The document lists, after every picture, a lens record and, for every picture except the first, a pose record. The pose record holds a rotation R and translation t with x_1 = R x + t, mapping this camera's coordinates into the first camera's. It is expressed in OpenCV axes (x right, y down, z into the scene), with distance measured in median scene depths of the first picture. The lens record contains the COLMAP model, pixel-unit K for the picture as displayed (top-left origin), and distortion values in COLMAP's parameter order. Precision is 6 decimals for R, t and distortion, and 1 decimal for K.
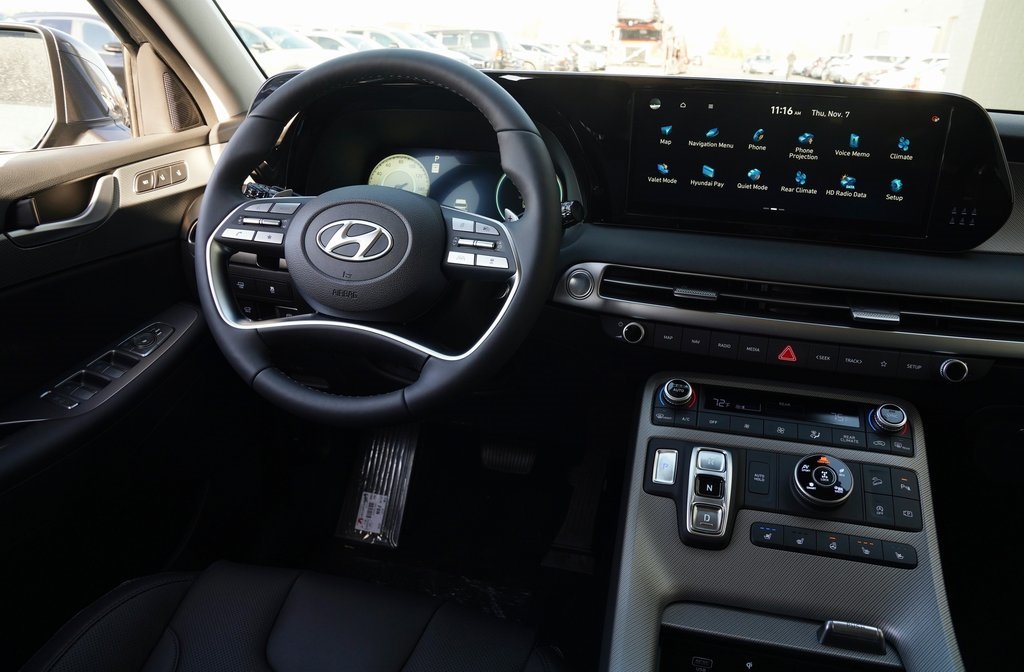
lens RADIAL K [[712.8, 0, 516.3], [0, 712.8, 337.5], [0, 0, 1]] dist [-0.124402, 0.089348]
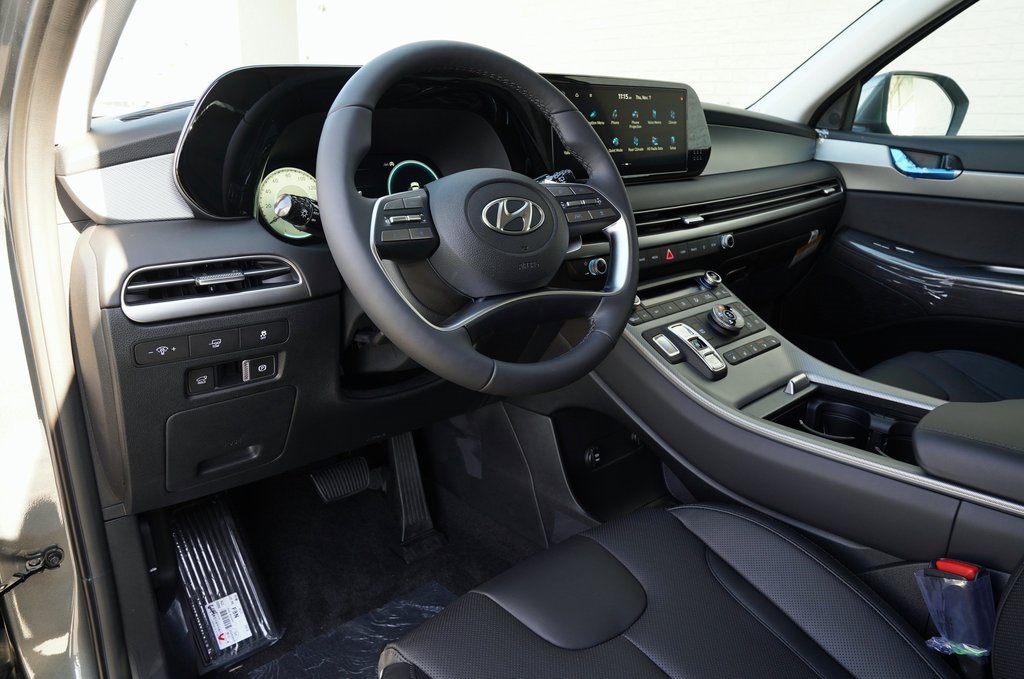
lens RADIAL K [[712.8, 0, 512.5], [0, 712.8, 338.4], [0, 0, 1]] dist [-0.124402, 0.089348]
pose [[0.560013, -0.274378, 0.781730, -1.046223], [0.317813, 0.942527, 0.103142, -0.071988], [-0.765101, 0.190683, 0.615029, 0.362498]]
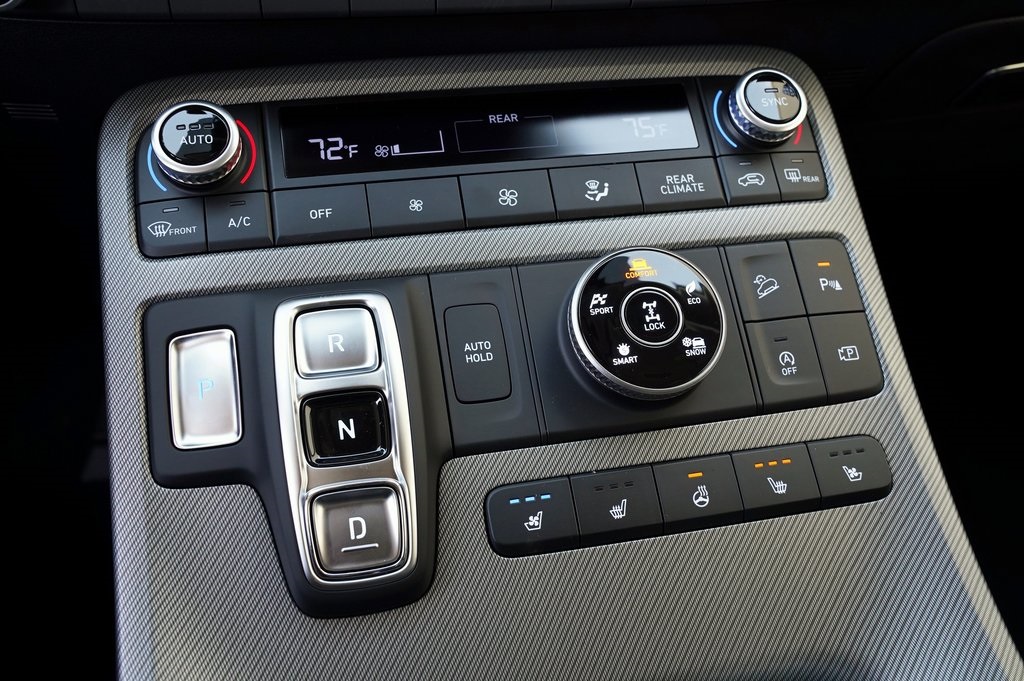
lens RADIAL K [[929.8, 0, 510.6], [0, 929.8, 342.5], [0, 0, 1]] dist [-0.043812, 0.001546]
pose [[0.895030, -0.284086, 0.343825, 0.194542], [0.138881, 0.910094, 0.390438, 0.014076], [-0.423831, -0.301703, 0.854015, 0.572928]]
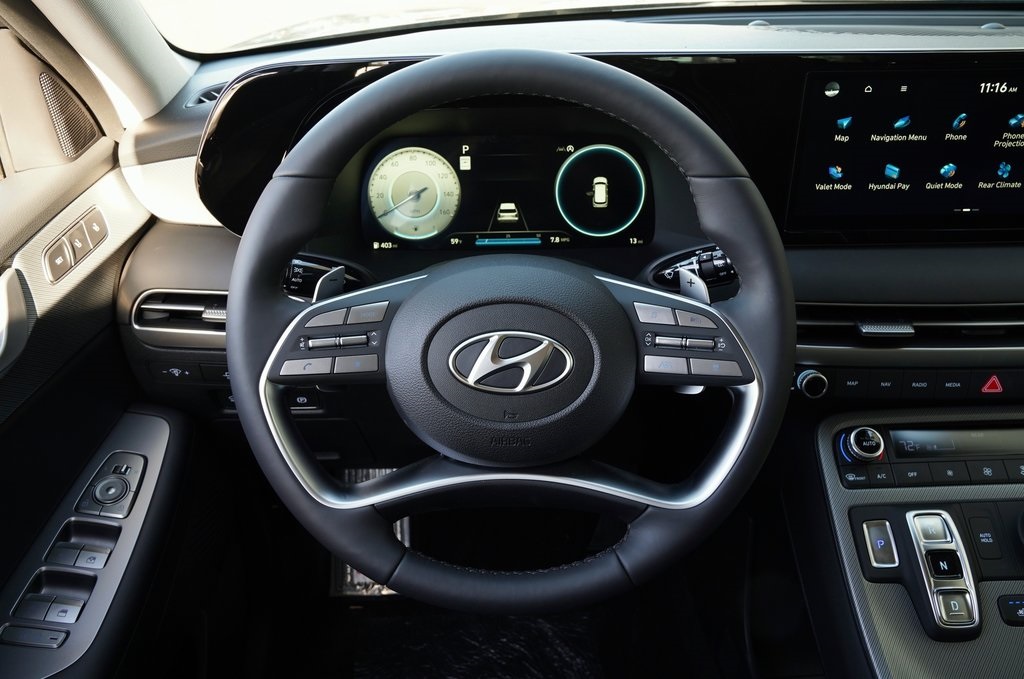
lens RADIAL K [[779.1, 0, 513.1], [0, 779.1, 339.5], [0, 0, 1]] dist [-0.090568, 0.090200]
pose [[0.962317, -0.170798, 0.211599, -0.360804], [0.129315, 0.971952, 0.196436, -0.289168], [-0.239215, -0.161671, 0.957413, 0.267278]]
